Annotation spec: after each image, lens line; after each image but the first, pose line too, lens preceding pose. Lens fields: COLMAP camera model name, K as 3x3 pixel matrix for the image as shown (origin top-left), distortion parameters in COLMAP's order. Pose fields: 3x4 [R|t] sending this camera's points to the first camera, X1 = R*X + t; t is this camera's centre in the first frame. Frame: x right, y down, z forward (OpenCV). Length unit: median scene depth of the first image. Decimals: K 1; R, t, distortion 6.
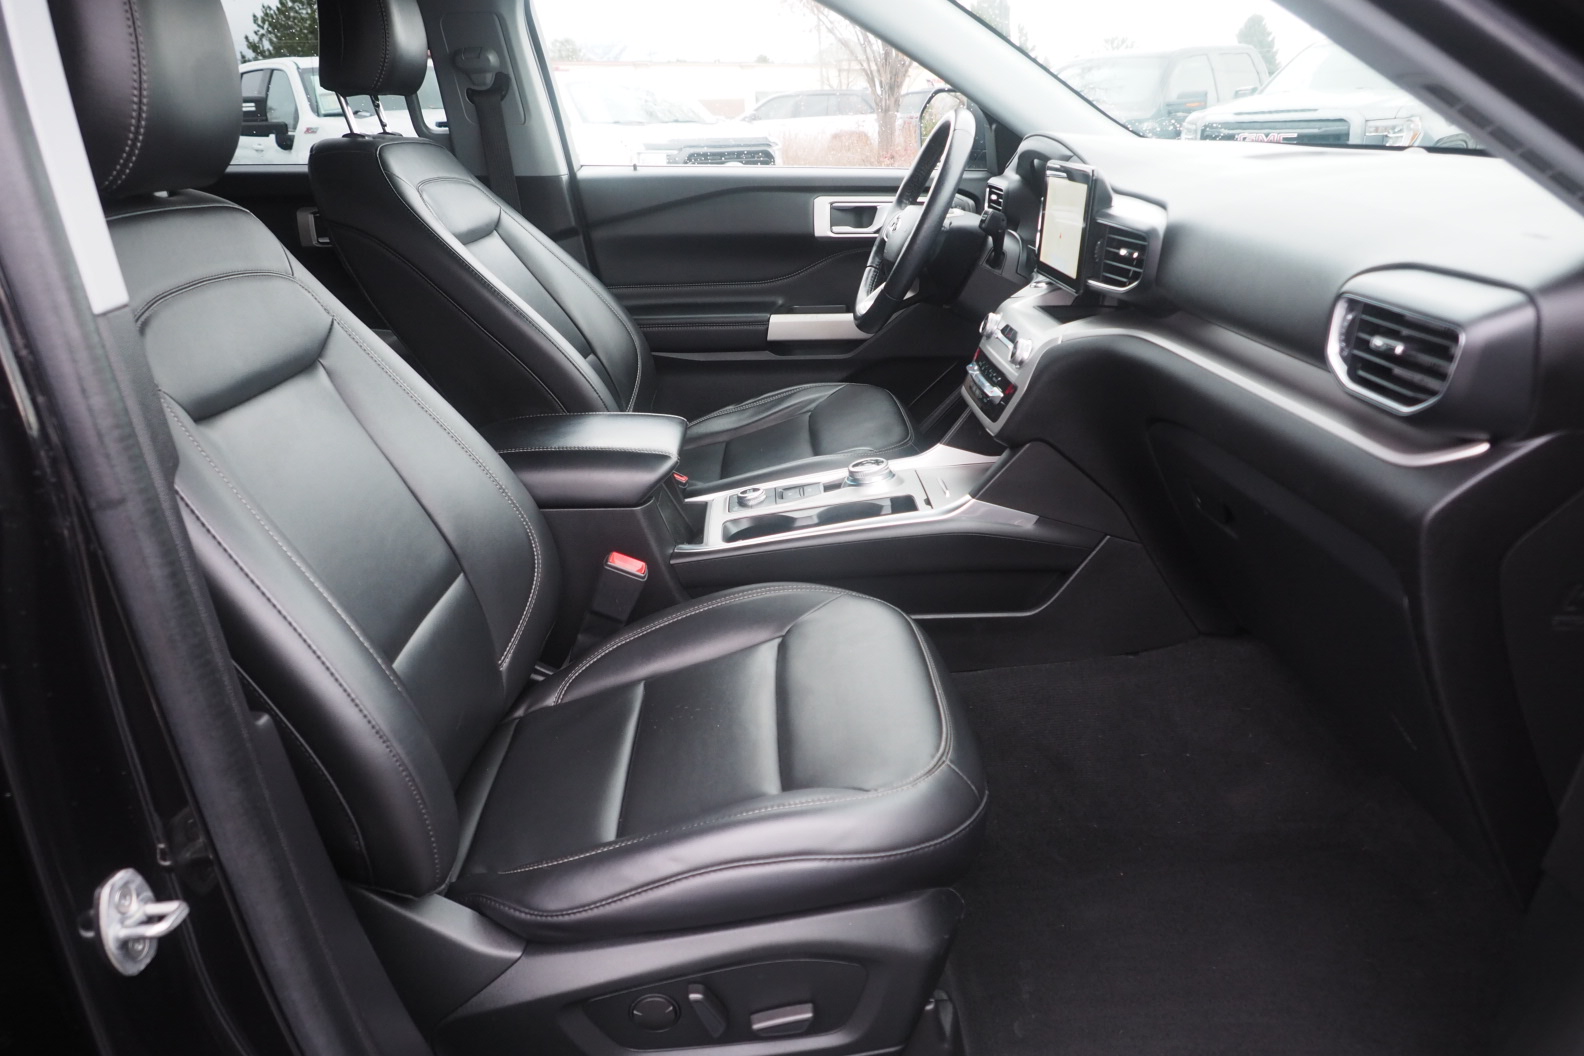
lens RADIAL K [[1123.6, 0, 792.0], [0, 1123.6, 528.0], [0, 0, 1]] dist [-0.027491, 0.005467]
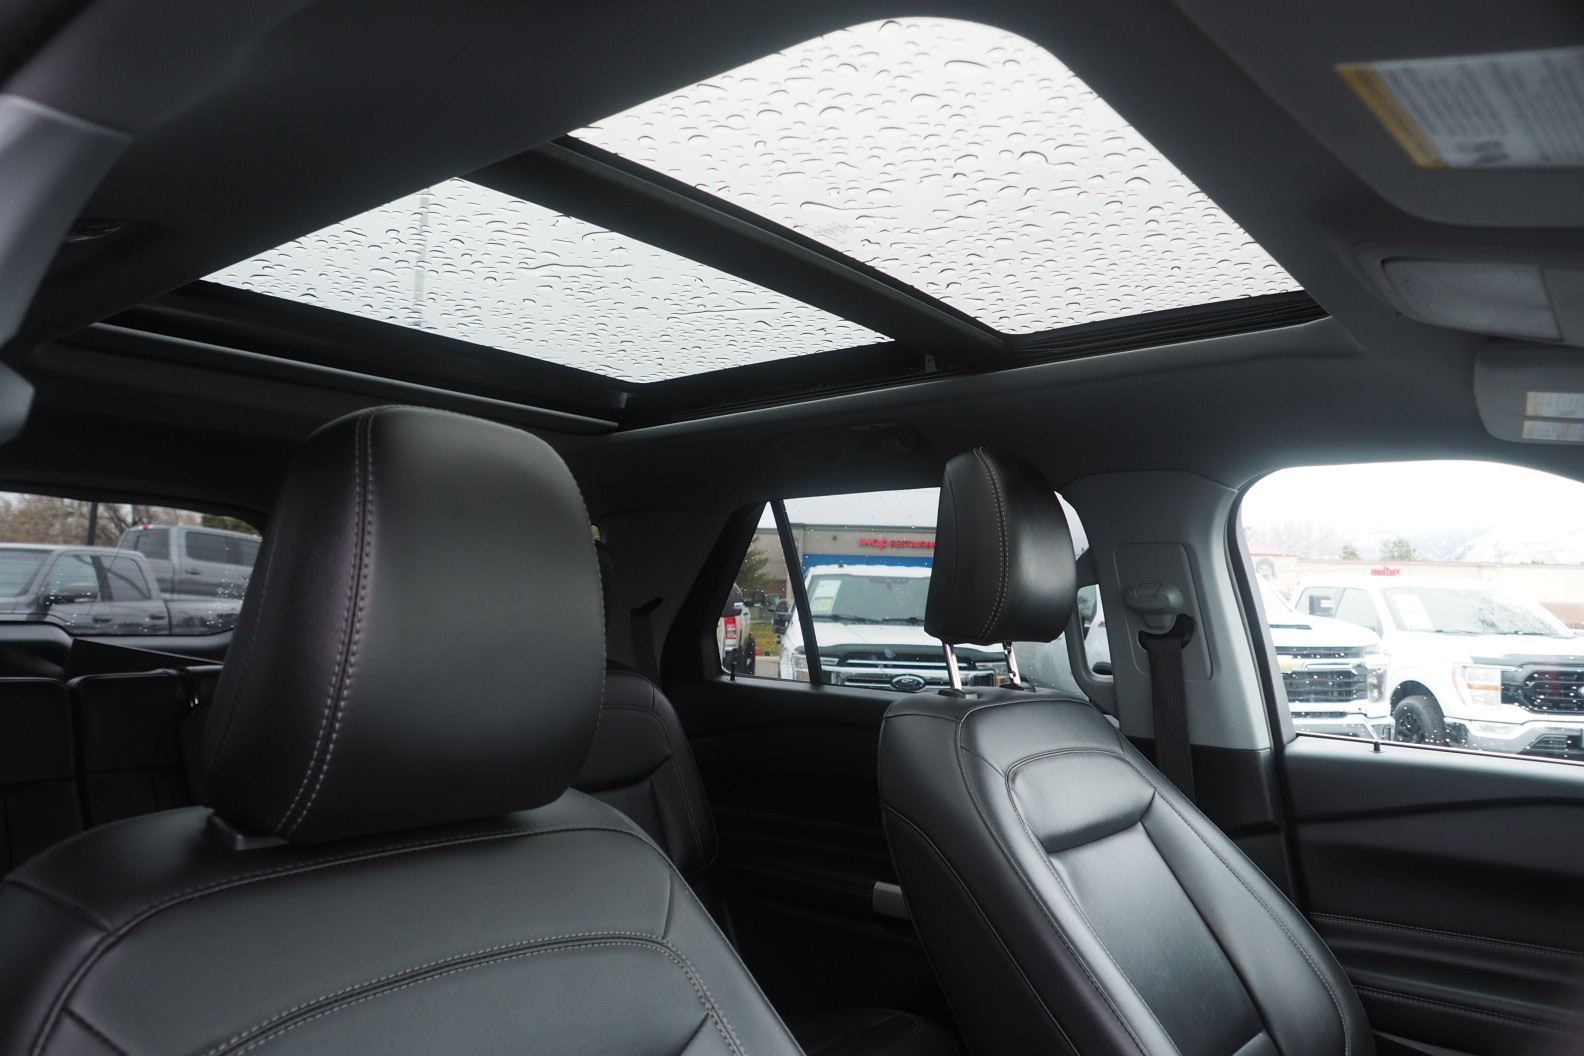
lens RADIAL K [[1123.6, 0, 792.0], [0, 1123.6, 528.0], [0, 0, 1]] dist [-0.027491, 0.005467]
pose [[0.777073, -0.004885, -0.629392, 0.014801], [-0.254392, 0.912216, -0.321164, -0.143833], [0.575710, 0.409680, 0.707616, 0.271111]]
